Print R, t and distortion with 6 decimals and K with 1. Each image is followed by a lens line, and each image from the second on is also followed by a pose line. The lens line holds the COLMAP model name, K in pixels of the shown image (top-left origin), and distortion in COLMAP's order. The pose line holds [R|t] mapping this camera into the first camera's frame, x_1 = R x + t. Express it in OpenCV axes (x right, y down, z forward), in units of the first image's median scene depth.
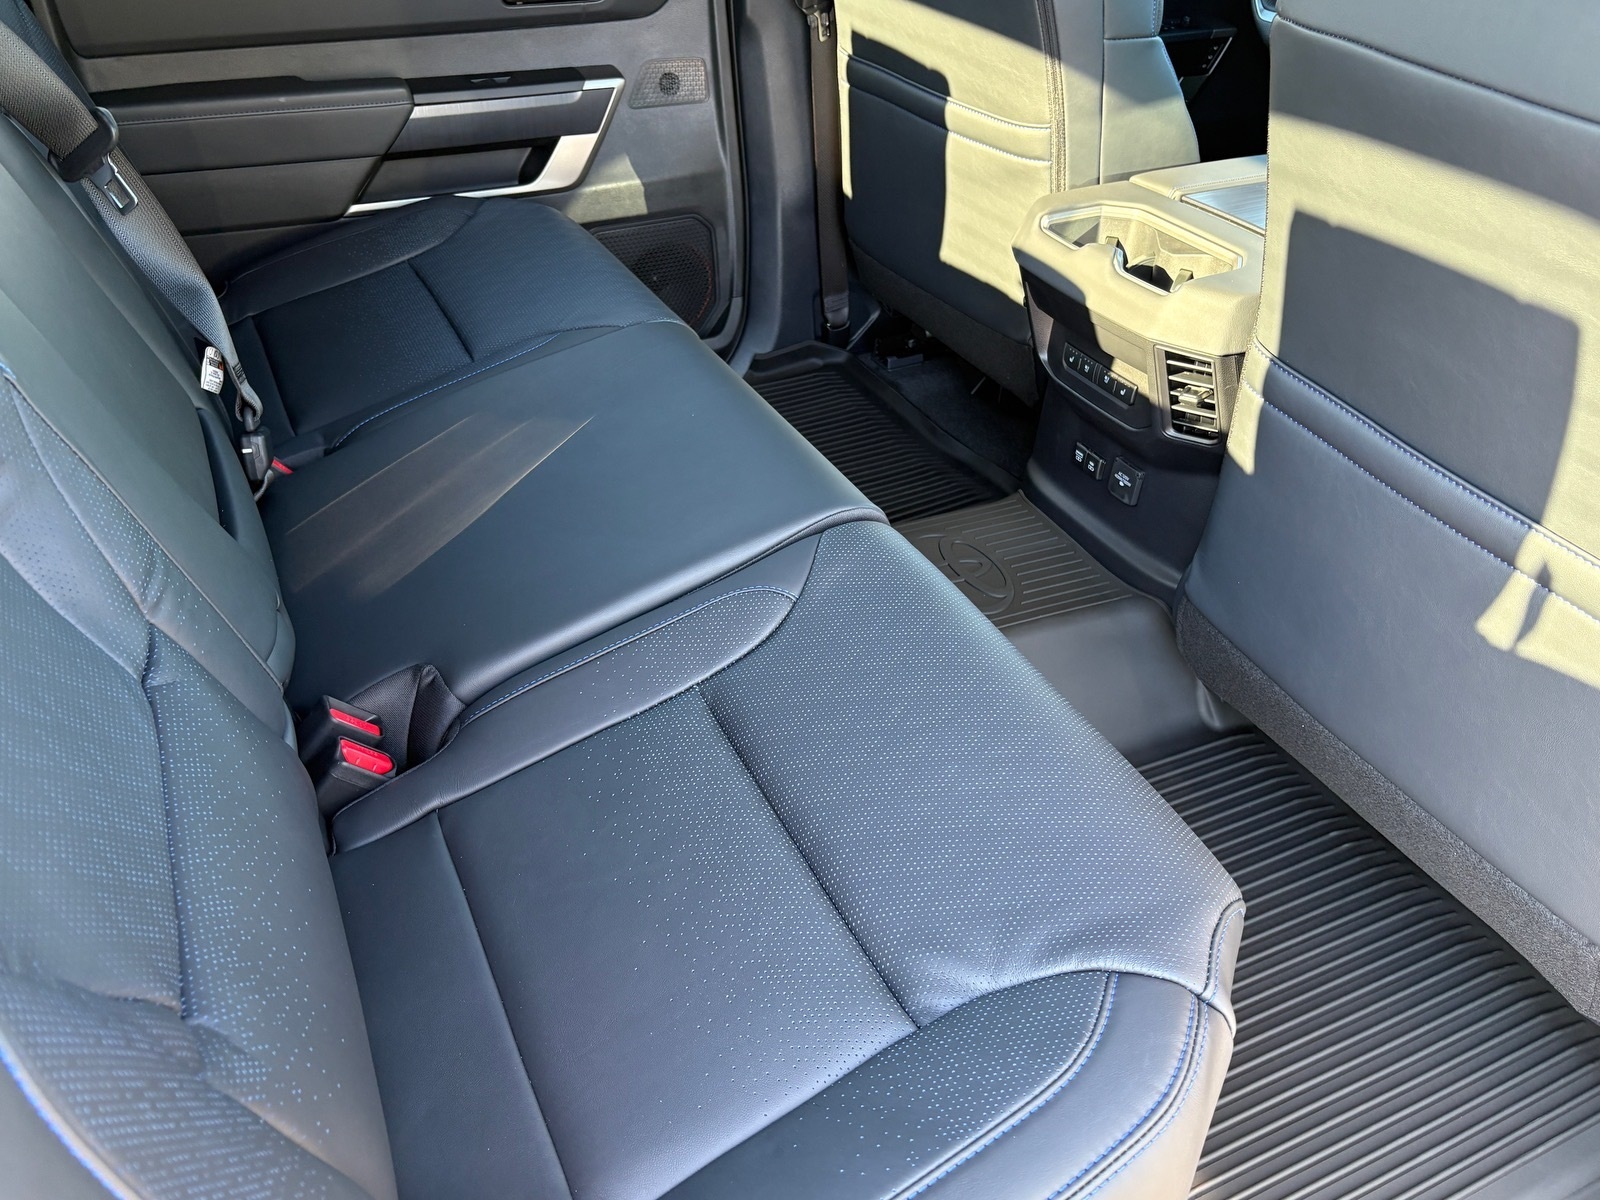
lens RADIAL K [[1279.6, 0, 800.0], [0, 1279.6, 600.0], [0, 0, 1]] dist [-0.004294, 0.000897]
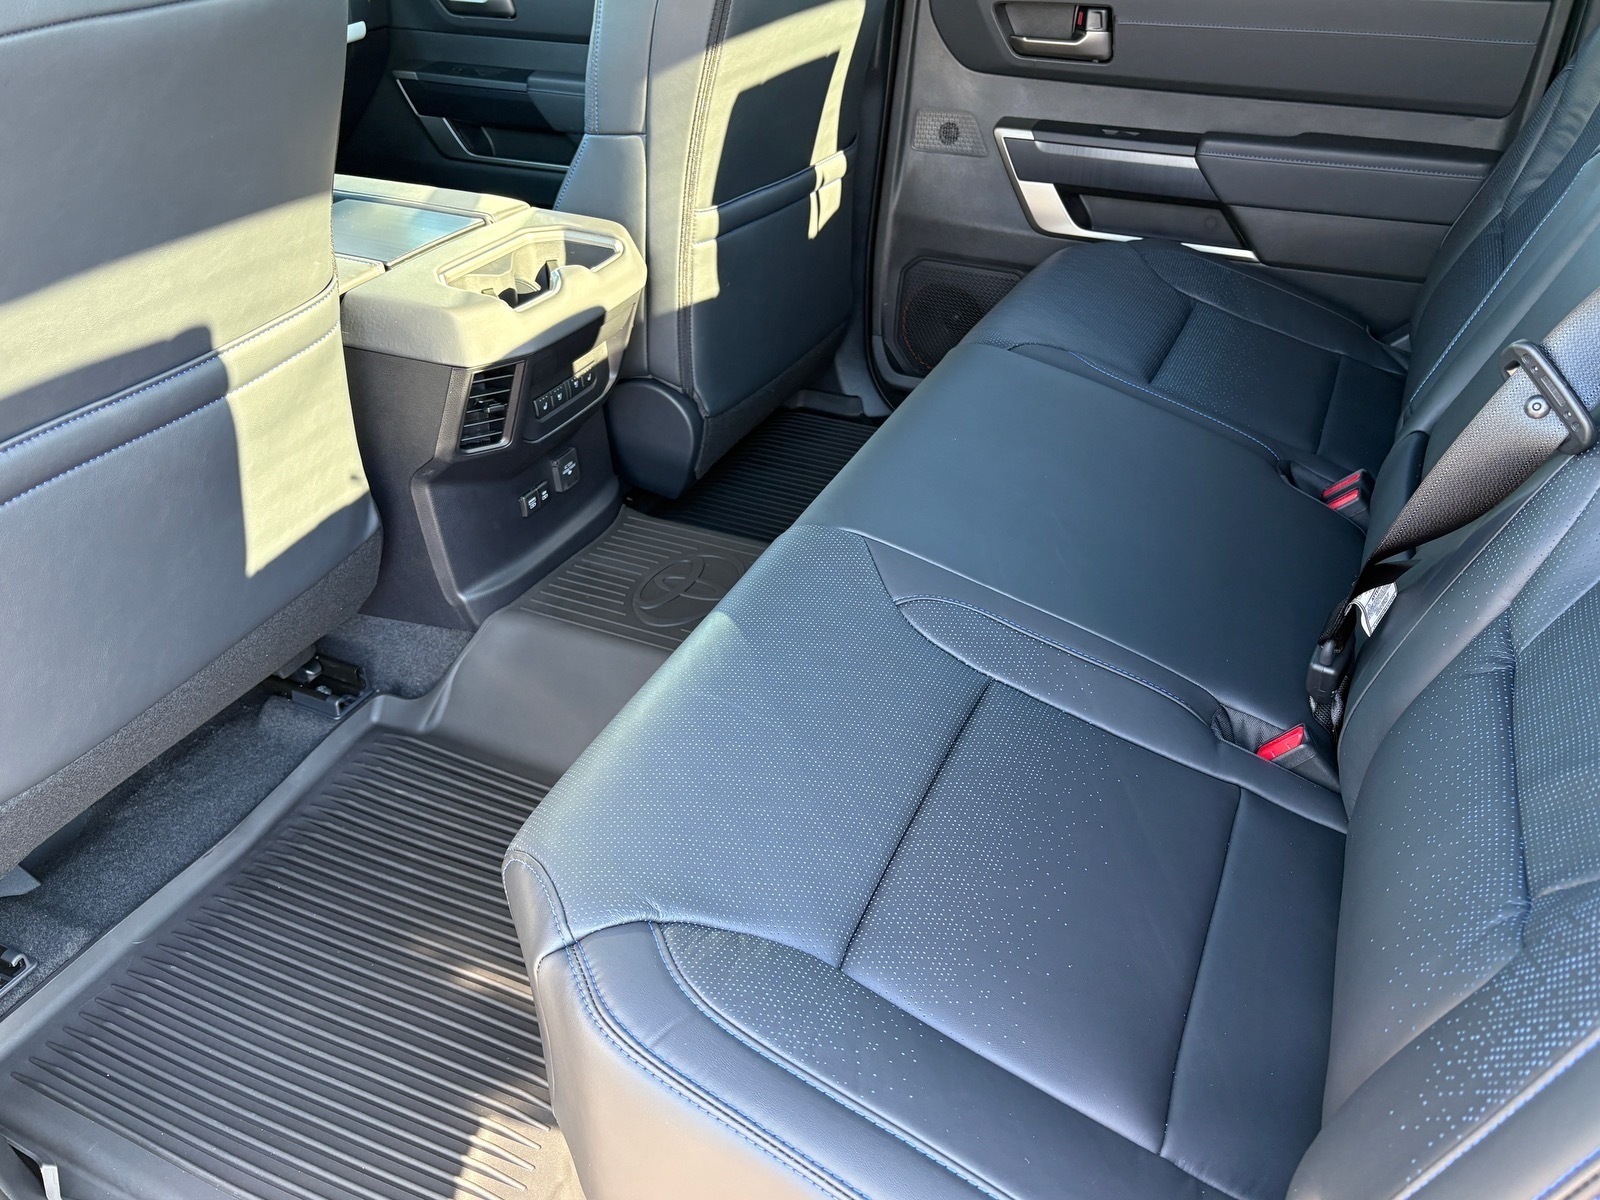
lens RADIAL K [[1279.6, 0, 800.0], [0, 1279.6, 600.0], [0, 0, 1]] dist [-0.004294, 0.000897]
pose [[-0.646960, -0.414419, 0.640078, -0.622033], [0.430870, 0.493883, 0.755269, -0.784888], [-0.629121, 0.764419, -0.140962, 1.131045]]
